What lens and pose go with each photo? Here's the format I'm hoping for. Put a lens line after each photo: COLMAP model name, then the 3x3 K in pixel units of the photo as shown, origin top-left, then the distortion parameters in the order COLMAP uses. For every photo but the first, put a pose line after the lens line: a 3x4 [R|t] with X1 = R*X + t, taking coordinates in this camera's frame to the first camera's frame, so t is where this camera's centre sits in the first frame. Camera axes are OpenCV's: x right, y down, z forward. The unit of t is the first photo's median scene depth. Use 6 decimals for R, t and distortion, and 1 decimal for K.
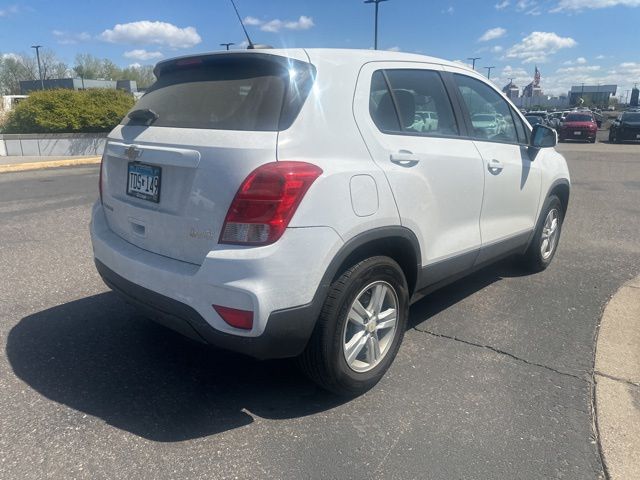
lens RADIAL K [[454.9, 0, 325.7], [0, 454.9, 240.7], [0, 0, 1]] dist [0.027297, -0.026326]
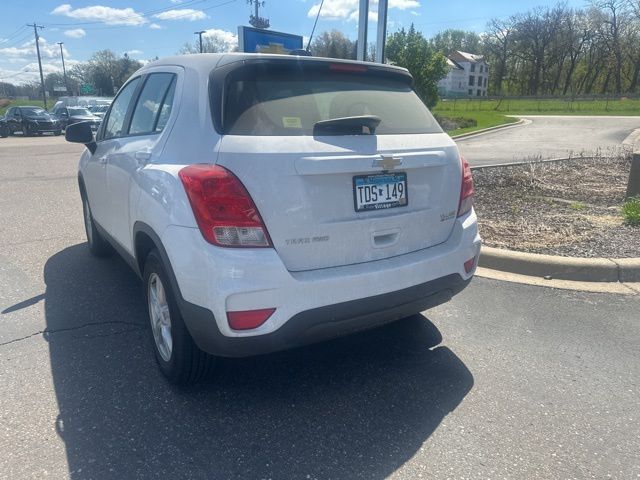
lens RADIAL K [[454.9, 0, 325.2], [0, 454.9, 239.3], [0, 0, 1]] dist [0.027297, -0.026326]
pose [[0.241419, -0.260673, 0.934755, -1.319069], [0.247853, 0.947862, 0.200315, -0.247787], [-0.938235, 0.183322, 0.293441, 0.811170]]
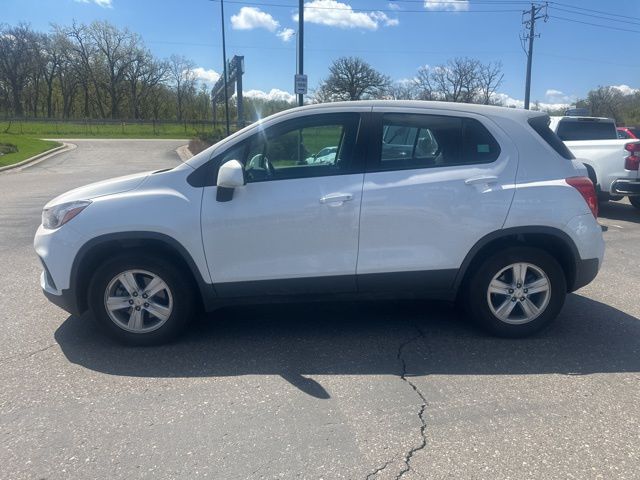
lens RADIAL K [[454.9, 0, 319.6], [0, 454.9, 243.3], [0, 0, 1]] dist [0.027297, -0.026326]
pose [[-0.699681, -0.165602, 0.694999, -1.008543], [0.183459, 0.898505, 0.398787, -0.792181], [-0.690500, 0.406528, -0.598285, 2.727754]]
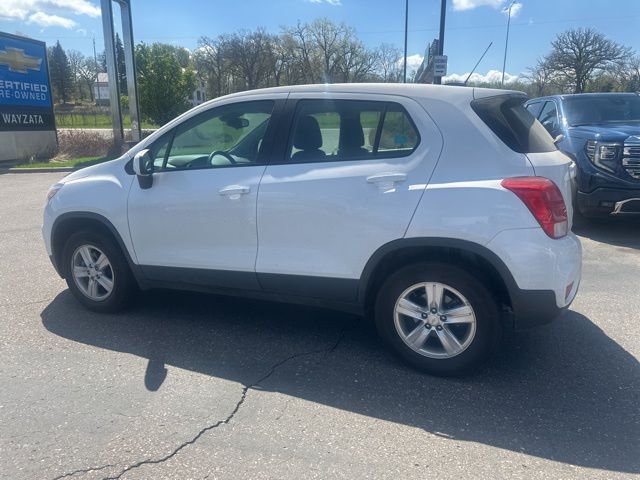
lens RADIAL K [[454.9, 0, 320.9], [0, 454.9, 238.0], [0, 0, 1]] dist [0.027297, -0.026326]
pose [[-0.330354, -0.226119, 0.916372, -1.387336], [0.258399, 0.912121, 0.318223, -0.592416], [-0.907798, 0.341915, -0.242894, 1.969177]]
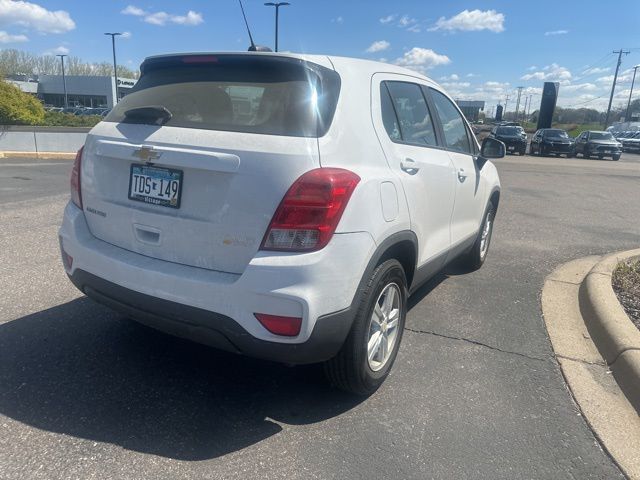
lens RADIAL K [[454.9, 0, 327.7], [0, 454.9, 245.2], [0, 0, 1]] dist [0.027297, -0.026326]
pose [[0.973150, -0.018069, 0.229462, -0.261259], [0.017374, 0.999836, 0.005053, -0.005742], [-0.229516, -0.000930, 0.973304, 0.013353]]
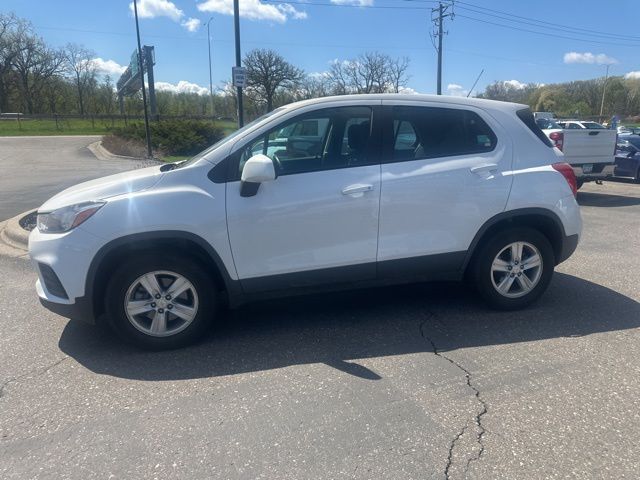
lens RADIAL K [[454.9, 0, 320.7], [0, 454.9, 244.9], [0, 0, 1]] dist [0.027297, -0.026326]
pose [[-0.818632, -0.133591, 0.558565, -0.793674], [0.158873, 0.881943, 0.443776, -0.852694], [-0.551907, 0.452030, -0.700763, 2.951811]]
